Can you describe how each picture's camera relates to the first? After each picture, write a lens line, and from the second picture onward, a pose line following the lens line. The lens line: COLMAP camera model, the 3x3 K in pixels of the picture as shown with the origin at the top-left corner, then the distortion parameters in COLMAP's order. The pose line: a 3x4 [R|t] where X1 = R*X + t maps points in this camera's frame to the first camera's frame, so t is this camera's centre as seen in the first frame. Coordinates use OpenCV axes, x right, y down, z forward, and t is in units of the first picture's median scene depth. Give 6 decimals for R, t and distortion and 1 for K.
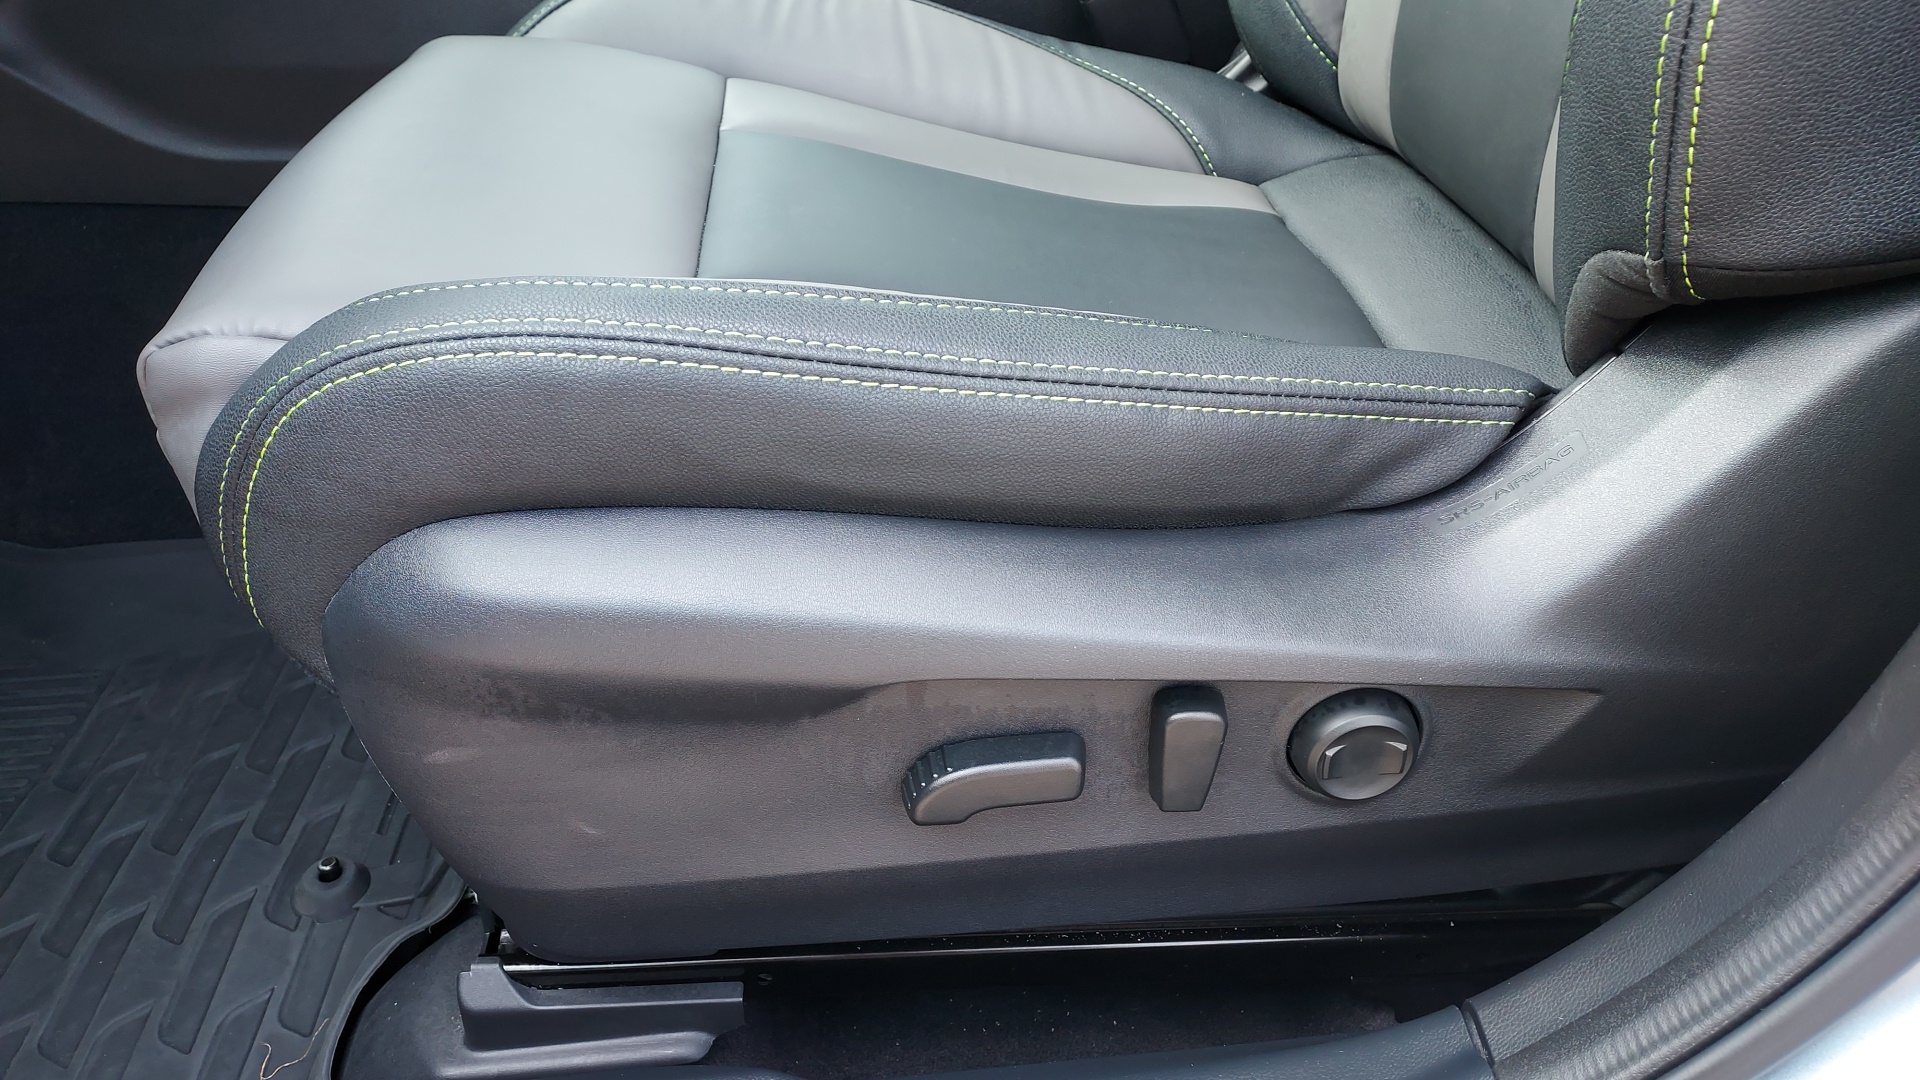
lens RADIAL K [[1417.7, 0, 967.6], [0, 1417.7, 542.0], [0, 0, 1]] dist [0.048788, -0.001965]
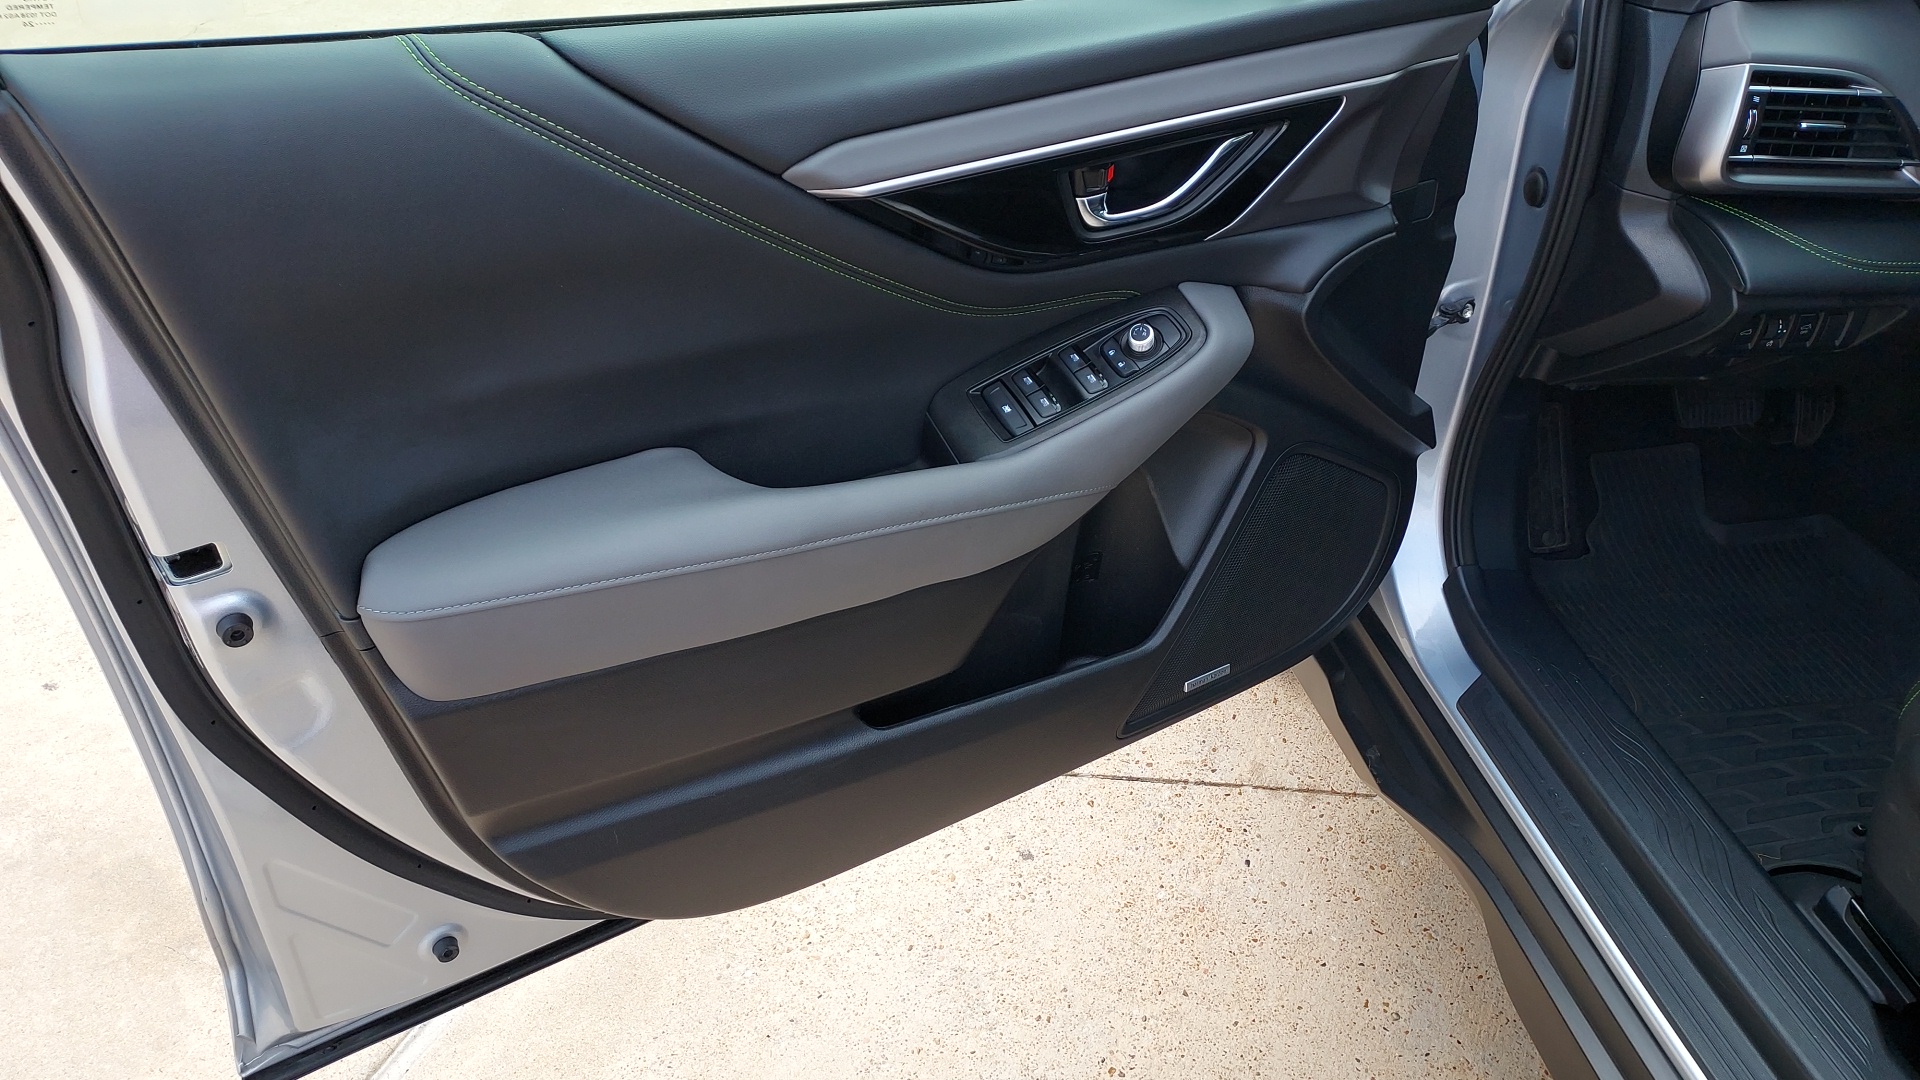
lens RADIAL K [[1391.7, 0, 960.0], [0, 1391.7, 541.6], [0, 0, 1]] dist [0.045662, -0.003500]
pose [[0.091581, 0.616973, -0.781637, 0.757045], [-0.562252, 0.679883, 0.470778, -0.278362], [0.821879, 0.396363, 0.409159, -1.032107]]
